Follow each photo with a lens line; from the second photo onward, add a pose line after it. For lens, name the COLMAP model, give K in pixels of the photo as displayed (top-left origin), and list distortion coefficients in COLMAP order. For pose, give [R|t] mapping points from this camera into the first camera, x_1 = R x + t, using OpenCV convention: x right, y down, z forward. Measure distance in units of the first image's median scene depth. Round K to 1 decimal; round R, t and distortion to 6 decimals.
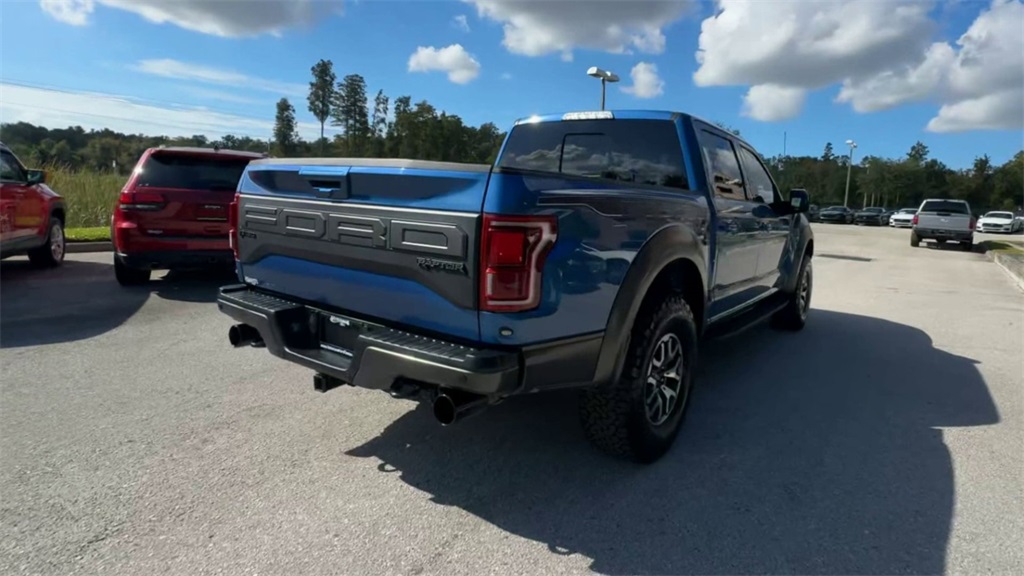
lens RADIAL K [[552.4, 0, 603.5], [0, 552.4, 256.4], [0, 0, 1]] dist [-0.005522, 0.003404]
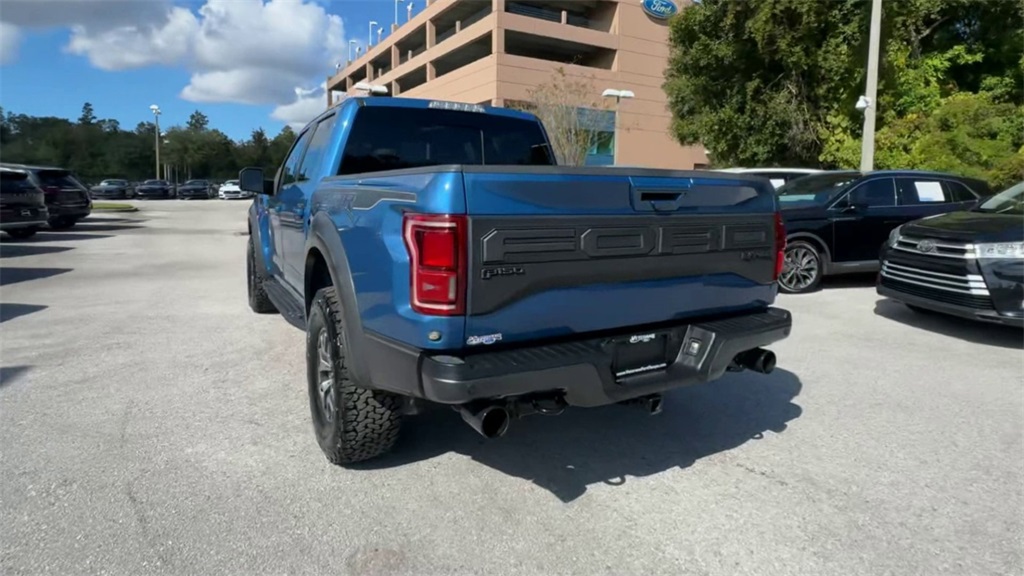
lens RADIAL K [[556.1, 0, 530.2], [0, 556.1, 241.8], [0, 0, 1]] dist [-0.004482, 0.002214]
pose [[0.461418, -0.125904, 0.878204, -0.097008], [0.100508, 0.990925, 0.089256, -0.010786], [-0.881471, 0.047082, 0.469884, 0.049369]]
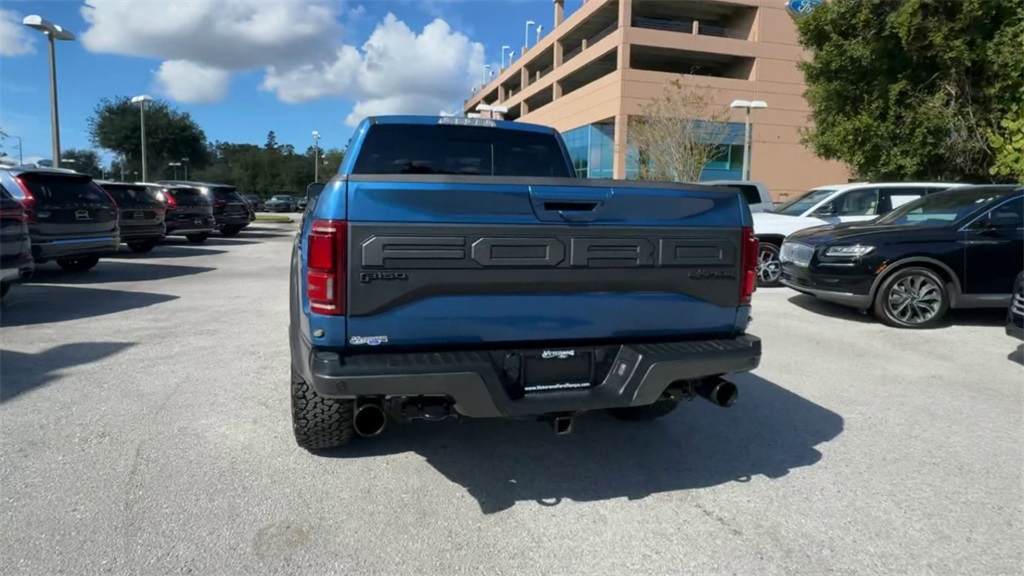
lens RADIAL K [[556.1, 0, 508.4], [0, 556.1, 246.9], [0, 0, 1]] dist [-0.004482, 0.002214]
pose [[0.684621, -0.091681, 0.723111, -0.082772], [0.088934, 0.995153, 0.041973, -0.007457], [-0.723454, 0.035574, 0.689456, 0.028717]]
